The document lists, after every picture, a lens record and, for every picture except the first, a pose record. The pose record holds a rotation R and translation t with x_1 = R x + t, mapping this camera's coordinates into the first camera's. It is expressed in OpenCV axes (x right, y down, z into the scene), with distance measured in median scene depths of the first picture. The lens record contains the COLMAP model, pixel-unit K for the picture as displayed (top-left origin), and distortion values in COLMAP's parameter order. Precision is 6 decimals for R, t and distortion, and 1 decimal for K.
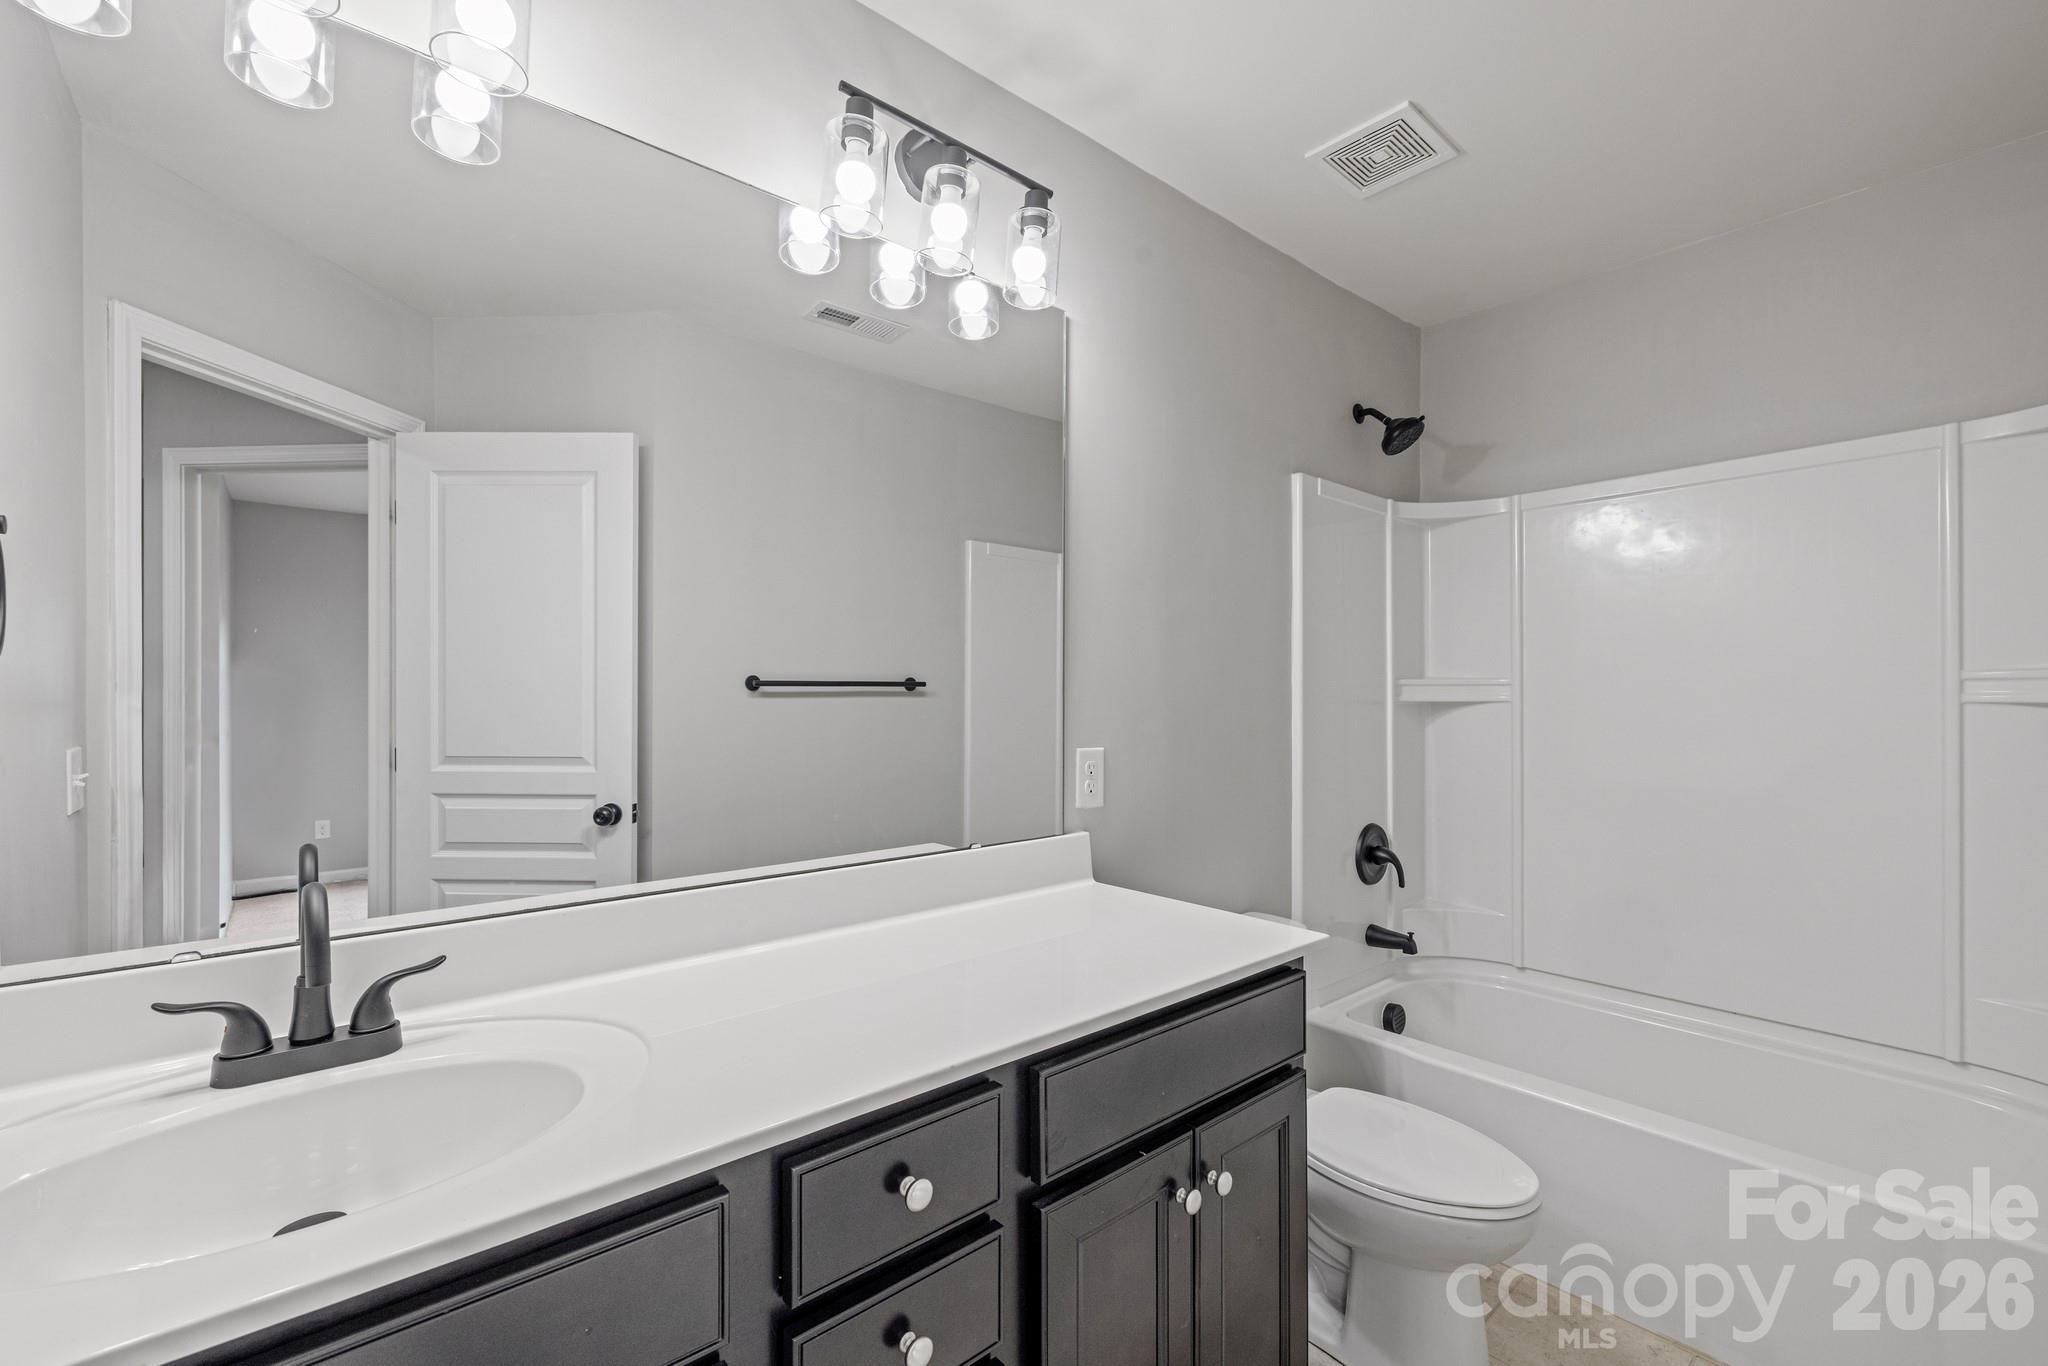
lens RADIAL K [[870.2, 0, 1026.9], [0, 870.2, 696.0], [0, 0, 1]] dist [-0.001506, -0.000051]
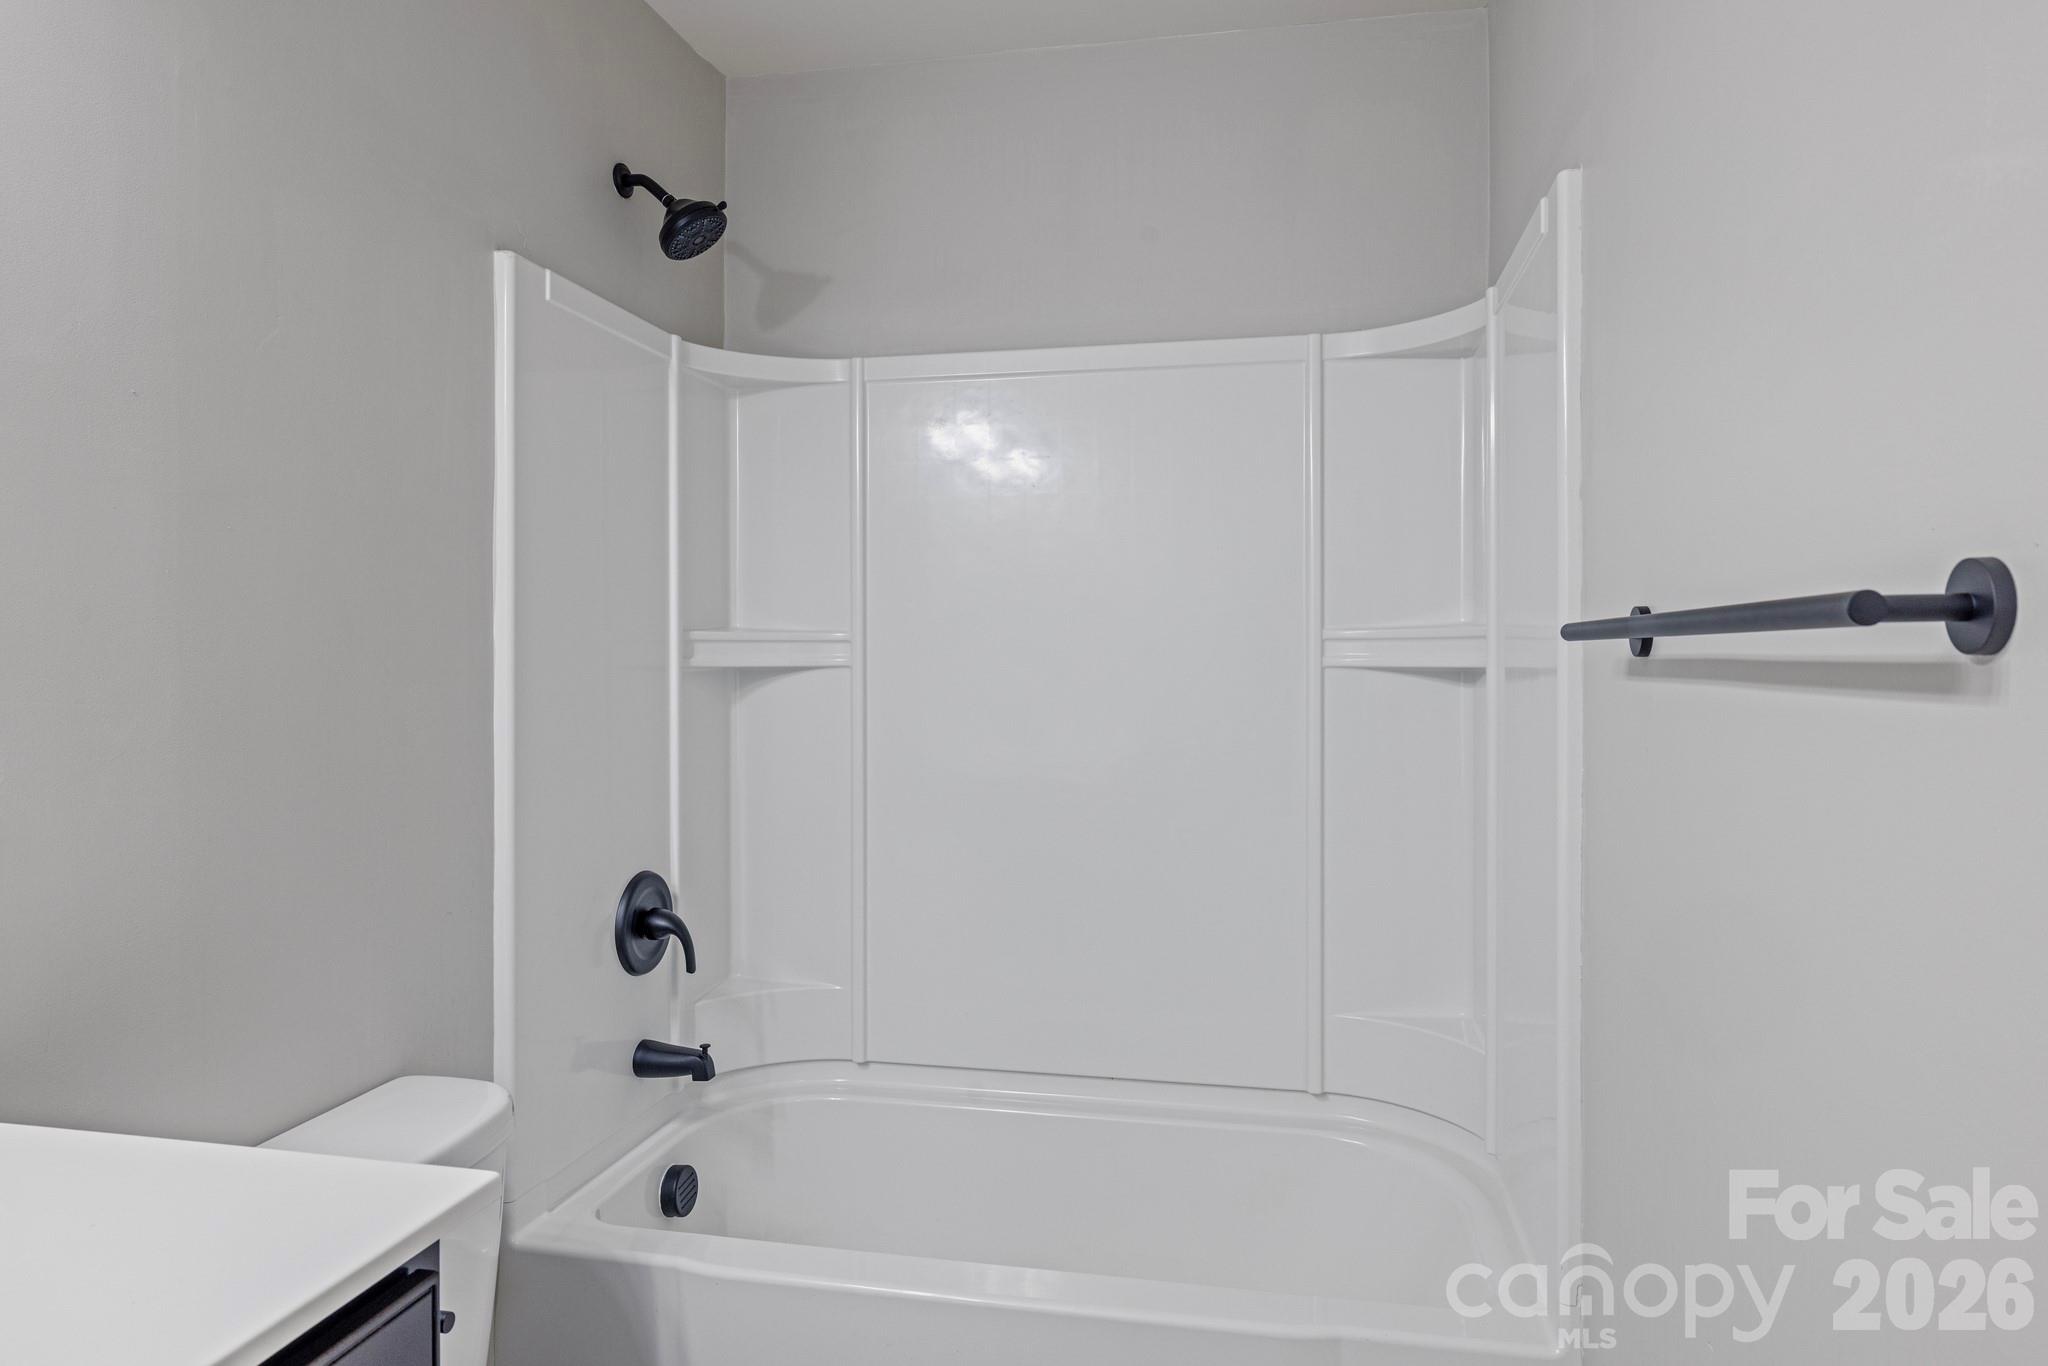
lens RADIAL K [[1244.3, 0, 1025.3], [0, 1244.3, 657.9], [0, 0, 1]] dist [-0.000717, 0.000207]
pose [[0.799455, -0.000446, 0.600725, 0.092605], [-0.001527, 0.999995, 0.002775, -0.003069], [-0.600724, -0.003136, 0.799451, 0.160261]]
